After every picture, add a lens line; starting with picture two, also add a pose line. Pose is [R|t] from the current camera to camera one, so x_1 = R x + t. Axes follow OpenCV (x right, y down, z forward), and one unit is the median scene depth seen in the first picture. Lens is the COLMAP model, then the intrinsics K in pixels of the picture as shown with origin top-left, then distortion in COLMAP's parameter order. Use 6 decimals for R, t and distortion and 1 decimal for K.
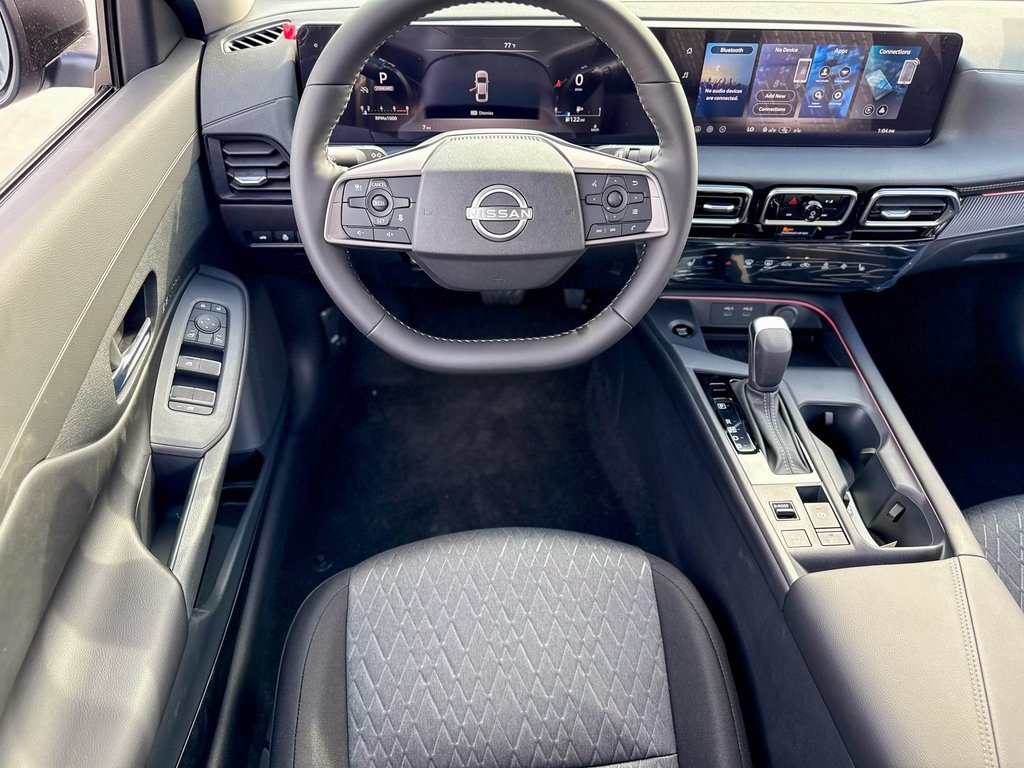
lens RADIAL K [[732.0, 0, 512.0], [0, 732.0, 384.0], [0, 0, 1]] dist [0.003722, -0.007457]
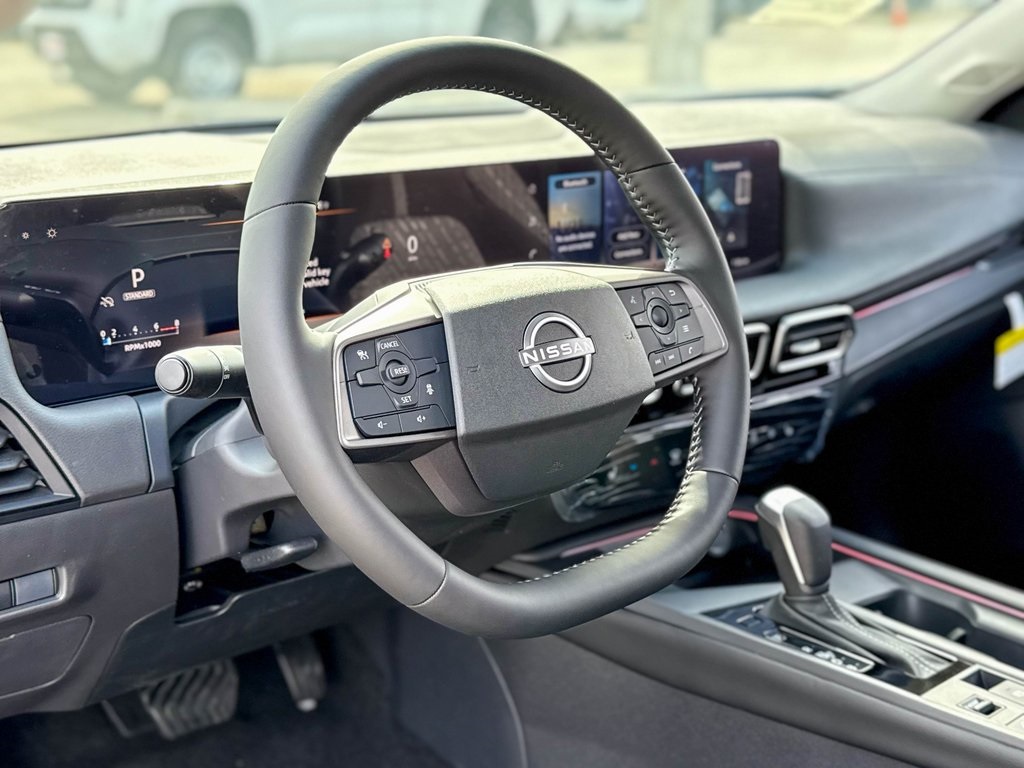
lens RADIAL K [[1347.8, 0, 512.0], [0, 1347.8, 384.0], [0, 0, 1]] dist [0.117525, -0.035359]
pose [[0.791245, -0.182278, 0.583700, -0.572209], [0.421758, 0.853840, -0.305086, 0.107325], [-0.442776, 0.487578, 0.752474, 0.092062]]
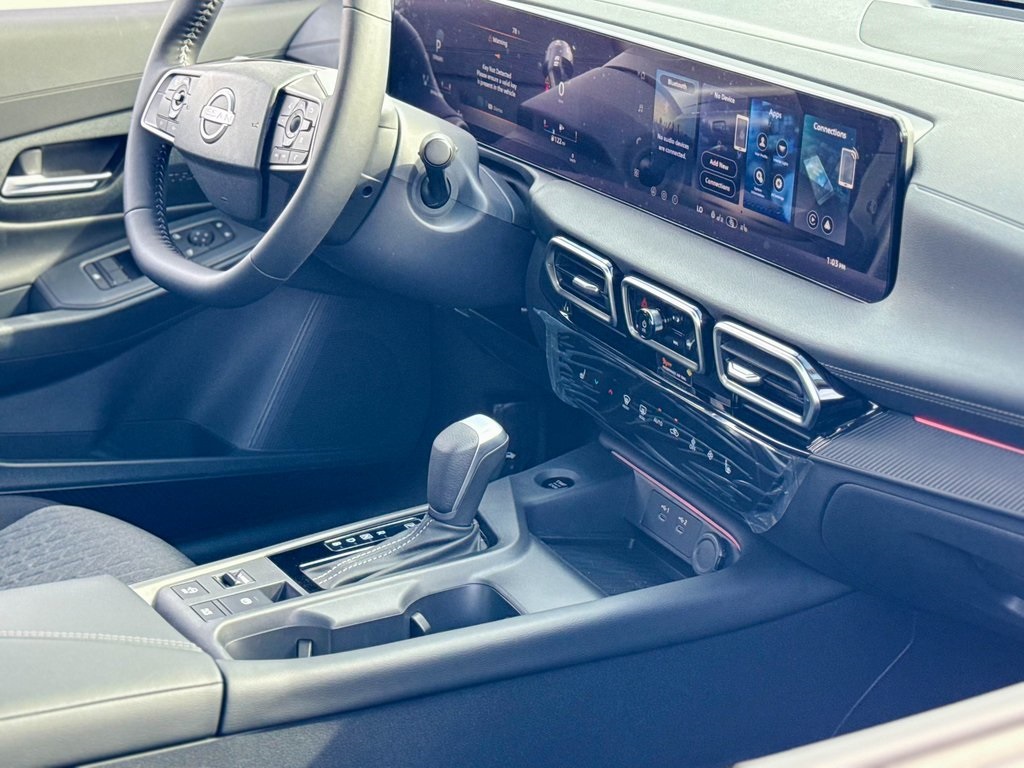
lens RADIAL K [[1904.8, 0, 512.0], [0, 1904.8, 384.0], [0, 0, 1]] dist [0.216602, -0.013736]
pose [[0.469251, 0.289214, -0.834361, 1.781763], [-0.602571, 0.795565, -0.063124, -0.017092], [0.645532, 0.532383, 0.547591, 0.046290]]
